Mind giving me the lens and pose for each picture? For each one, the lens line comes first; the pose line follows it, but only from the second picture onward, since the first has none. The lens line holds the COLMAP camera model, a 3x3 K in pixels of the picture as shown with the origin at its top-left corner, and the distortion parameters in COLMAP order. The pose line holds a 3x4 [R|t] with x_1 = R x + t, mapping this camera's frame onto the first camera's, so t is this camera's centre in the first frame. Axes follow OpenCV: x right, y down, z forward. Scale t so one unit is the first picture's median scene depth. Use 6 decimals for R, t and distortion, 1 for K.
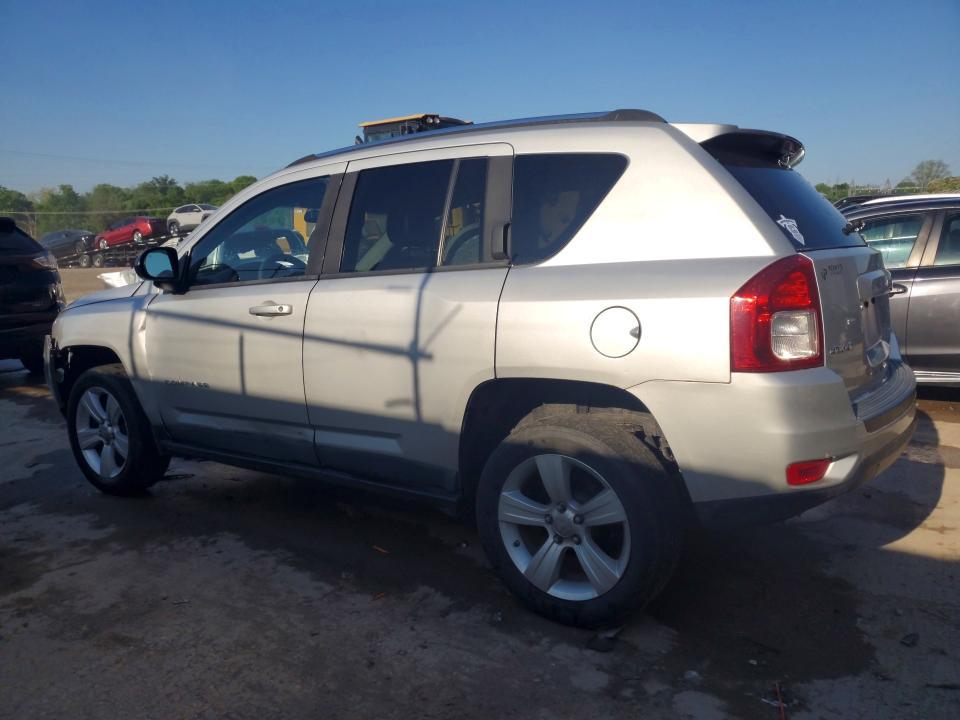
lens RADIAL K [[791.9, 0, 480.0], [0, 791.9, 360.0], [0, 0, 1]] dist [-0.008495, 0.083205]
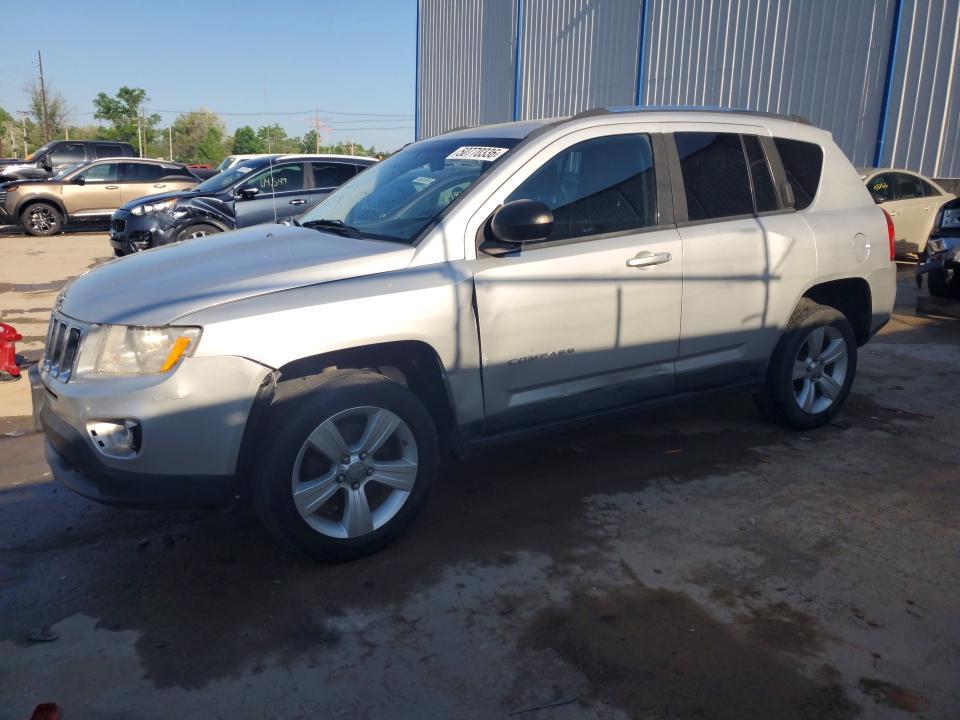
lens RADIAL K [[731.8, 0, 480.0], [0, 731.8, 360.0], [0, 0, 1]] dist [0.002844, 0.005598]
pose [[0.390758, -0.183622, 0.901993, -1.275021], [0.136672, 0.980614, 0.140419, -0.100688], [-0.910291, 0.068407, 0.408278, 0.832394]]
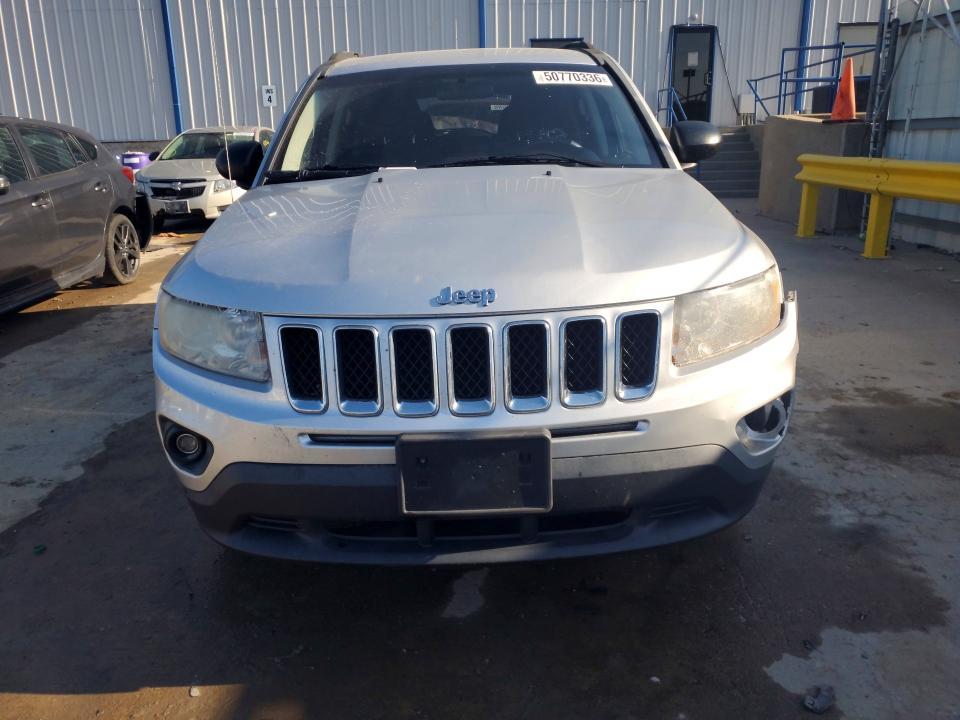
lens RADIAL K [[726.4, 0, 482.5], [0, 726.4, 344.6], [0, 0, 1]] dist [0.023863, -0.000098]
pose [[-0.575156, -0.174153, 0.799291, -1.088406], [0.177020, 0.927429, 0.329453, -0.250144], [-0.798661, 0.330978, -0.502587, 1.886098]]
